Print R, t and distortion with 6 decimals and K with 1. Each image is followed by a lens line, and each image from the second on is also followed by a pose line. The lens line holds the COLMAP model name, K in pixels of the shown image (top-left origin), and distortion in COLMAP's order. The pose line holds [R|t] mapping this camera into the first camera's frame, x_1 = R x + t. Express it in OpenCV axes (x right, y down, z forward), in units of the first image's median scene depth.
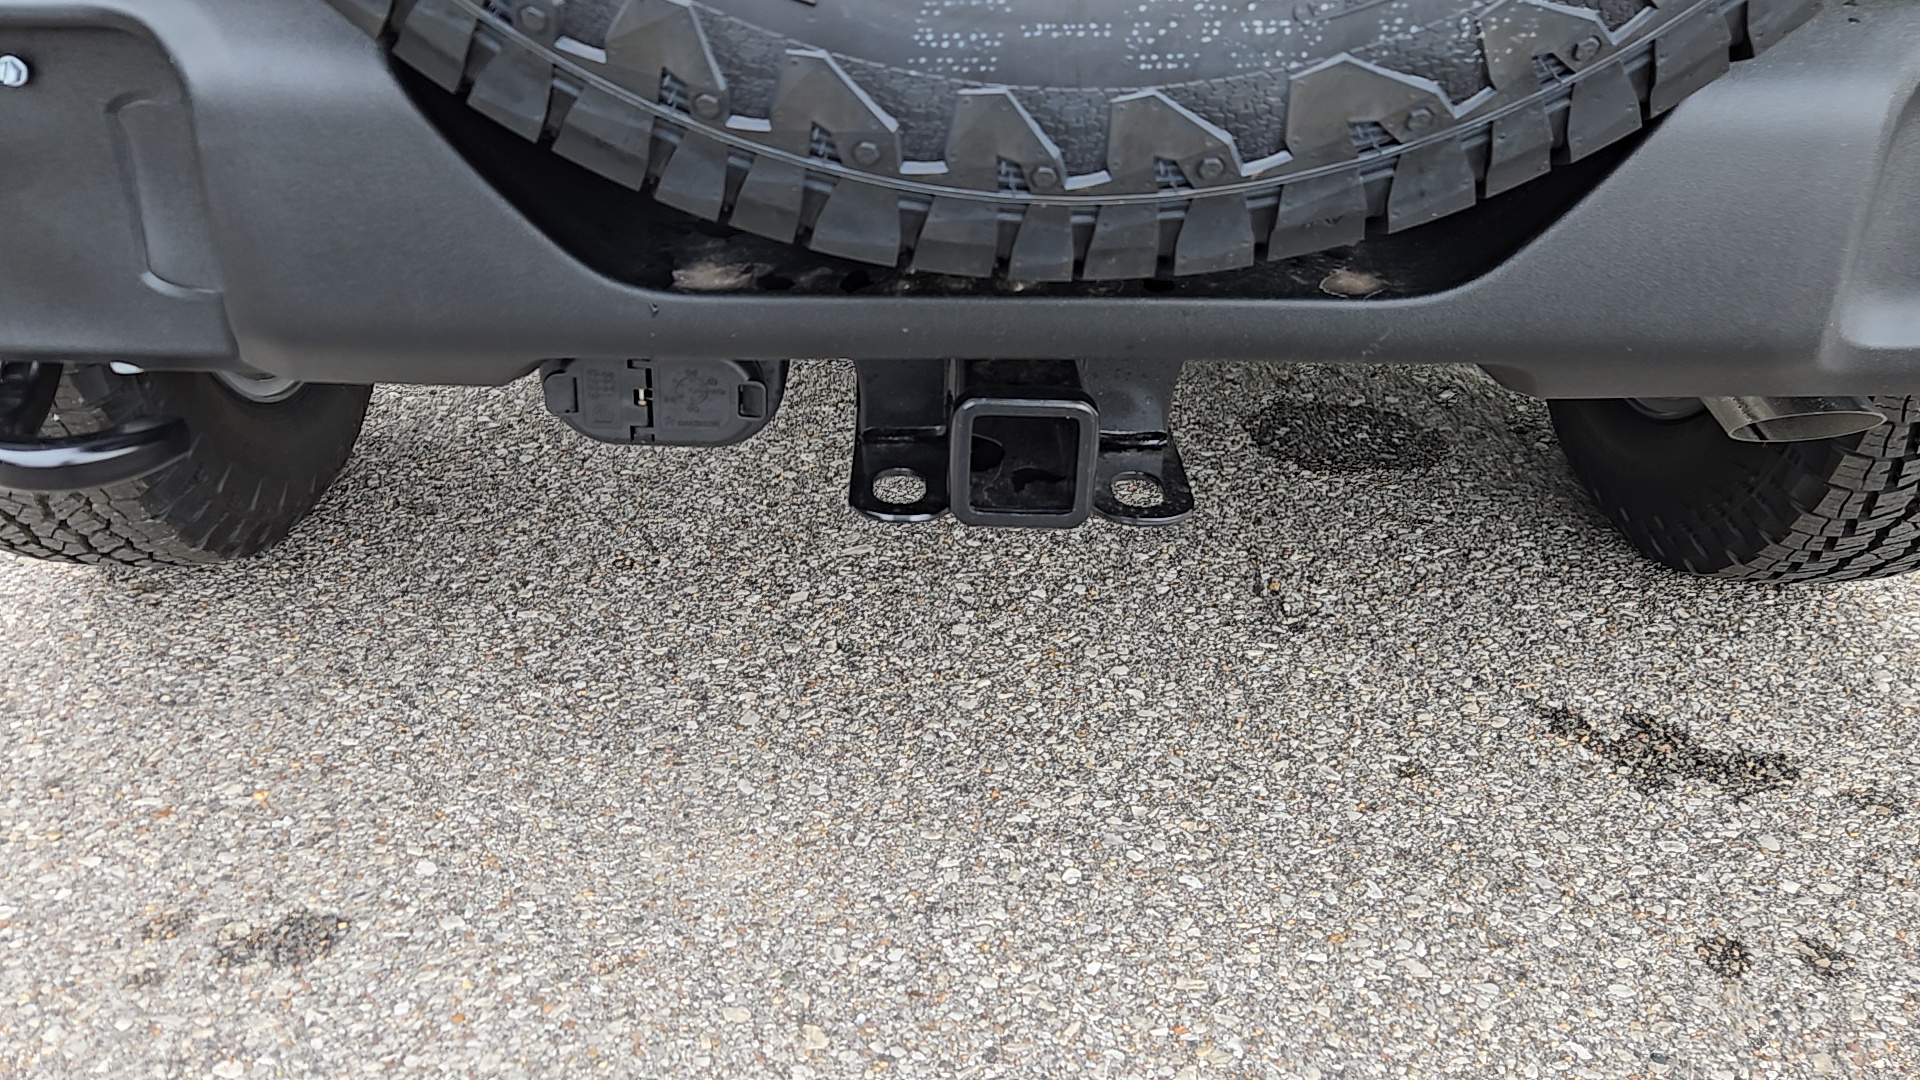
lens RADIAL K [[1605.7, 0, 959.2], [0, 1605.7, 529.2], [0, 0, 1]] dist [0.010242, -0.006295]
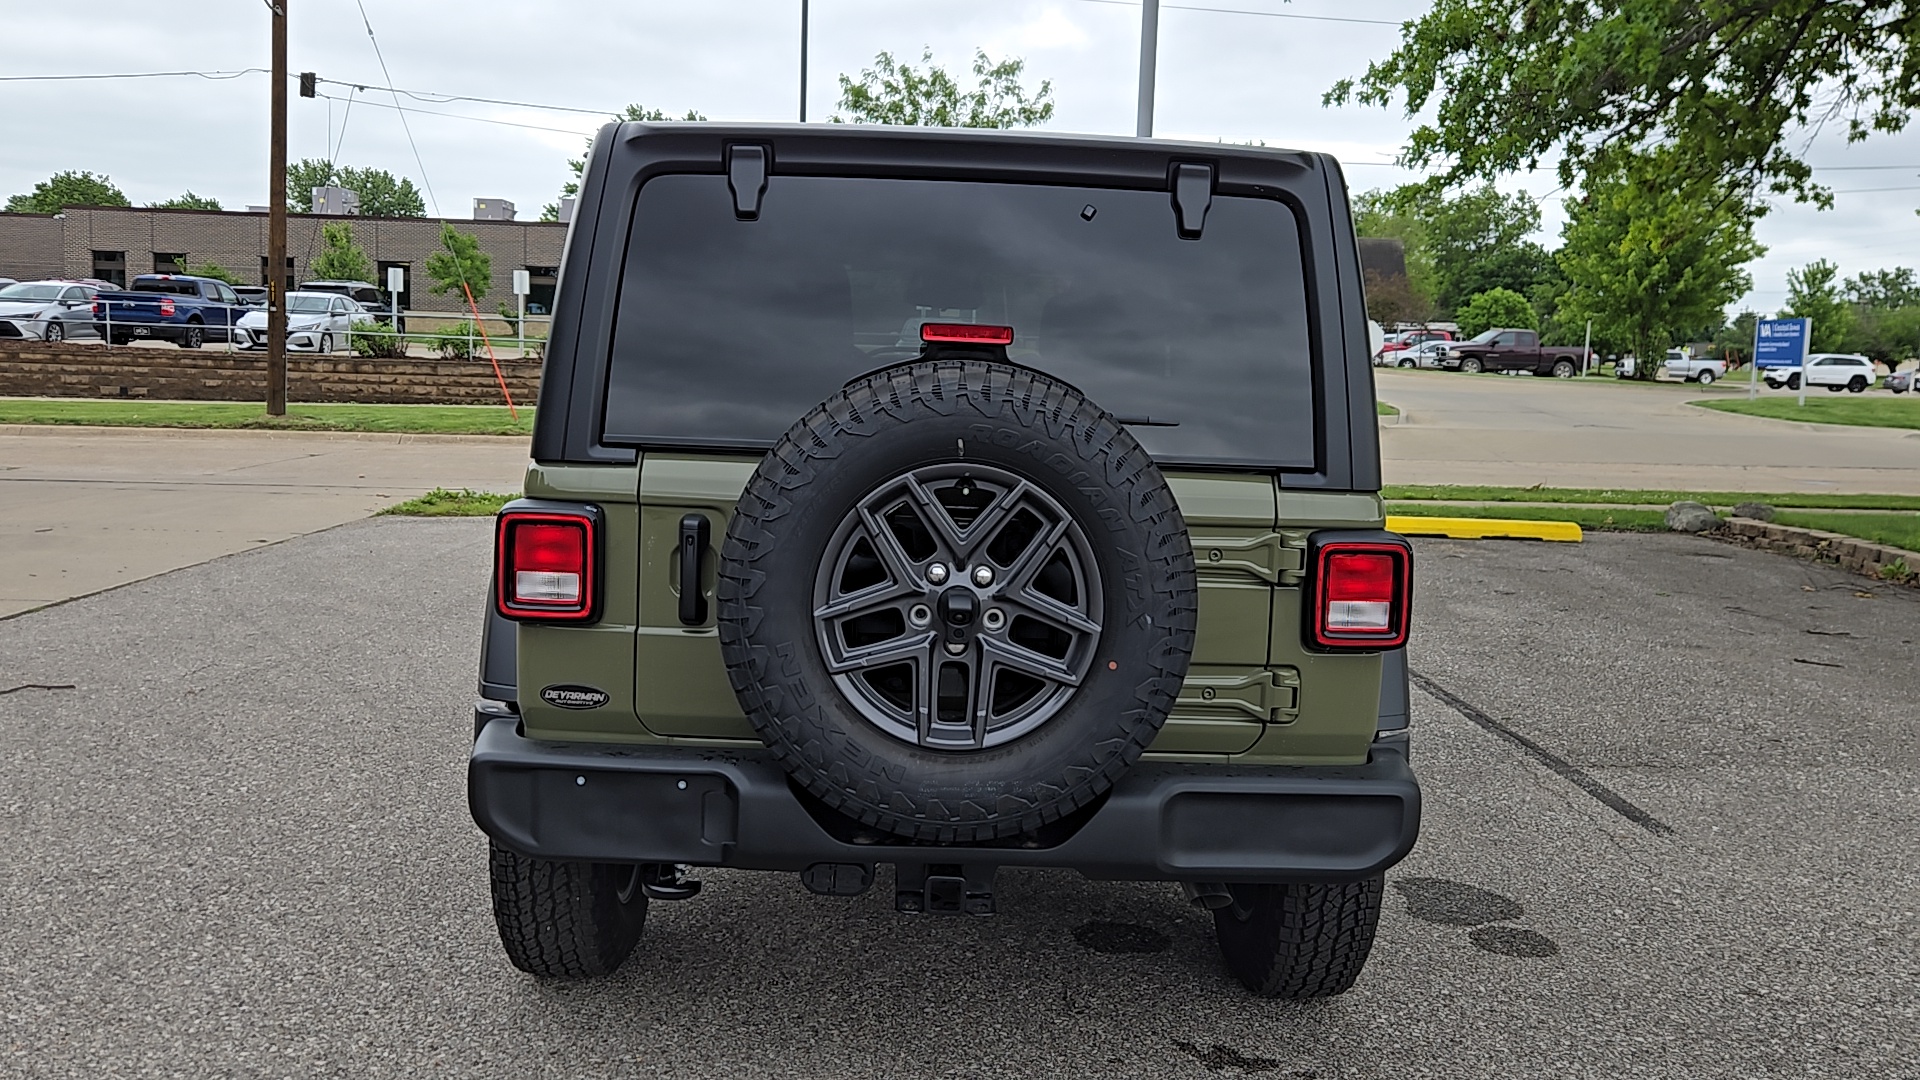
lens RADIAL K [[1605.7, 0, 954.0], [0, 1605.7, 520.5], [0, 0, 1]] dist [0.010242, -0.006295]
pose [[0.999833, 0.017486, 0.005304, 0.014847], [-0.014285, 0.928989, -0.369831, 0.287210], [-0.011395, 0.369694, 0.929084, -1.492825]]
